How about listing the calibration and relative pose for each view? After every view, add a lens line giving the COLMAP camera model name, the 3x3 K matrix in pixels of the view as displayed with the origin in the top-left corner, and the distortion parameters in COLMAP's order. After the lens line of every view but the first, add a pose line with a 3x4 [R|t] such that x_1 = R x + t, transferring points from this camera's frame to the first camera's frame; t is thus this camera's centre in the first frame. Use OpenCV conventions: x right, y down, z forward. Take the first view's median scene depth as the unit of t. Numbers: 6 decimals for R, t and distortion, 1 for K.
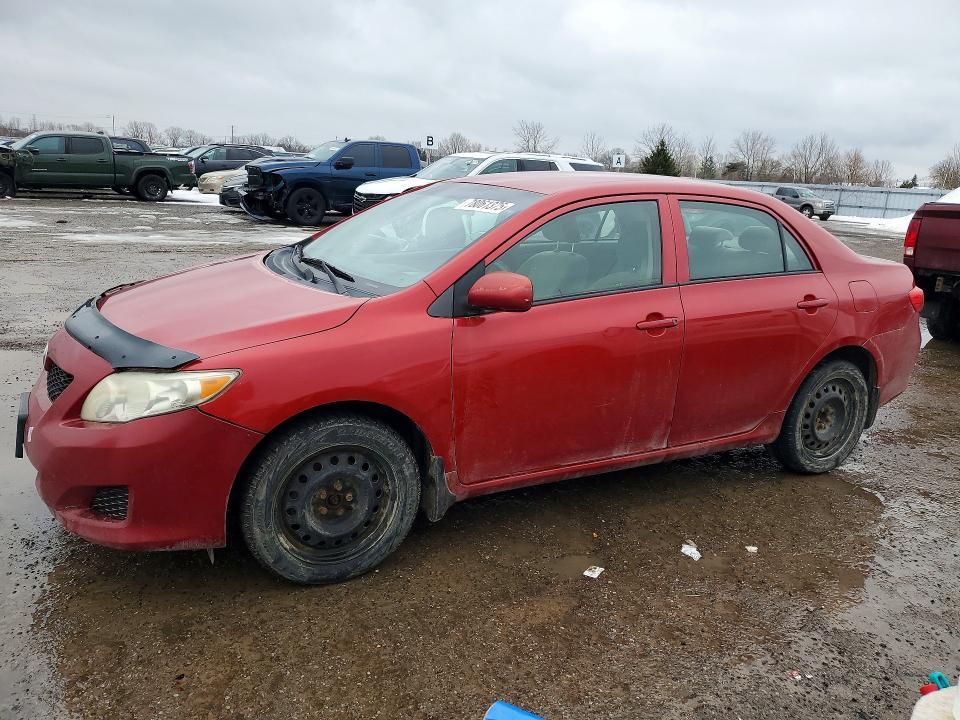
lens RADIAL K [[738.3, 0, 479.2], [0, 738.3, 361.7], [0, 0, 1]] dist [0.031334, -0.002606]
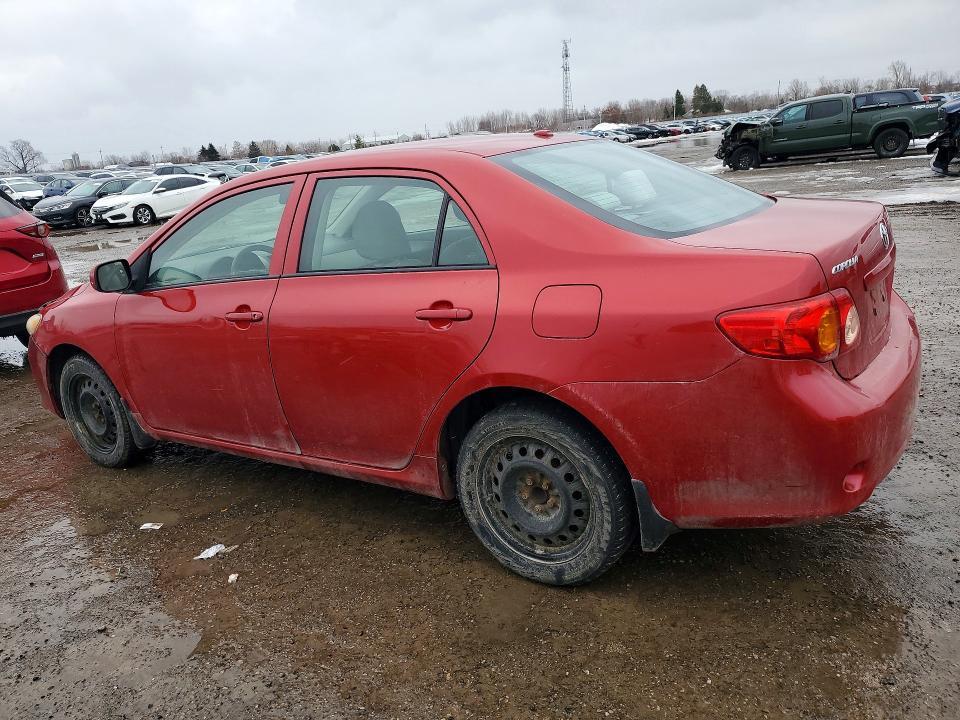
lens RADIAL K [[738.3, 0, 479.2], [0, 738.3, 361.7], [0, 0, 1]] dist [0.031334, -0.002606]
pose [[0.460221, 0.147440, -0.875476, 1.003208], [-0.099639, 0.988461, 0.114089, -0.108899], [0.882195, 0.034725, 0.469602, 0.671341]]
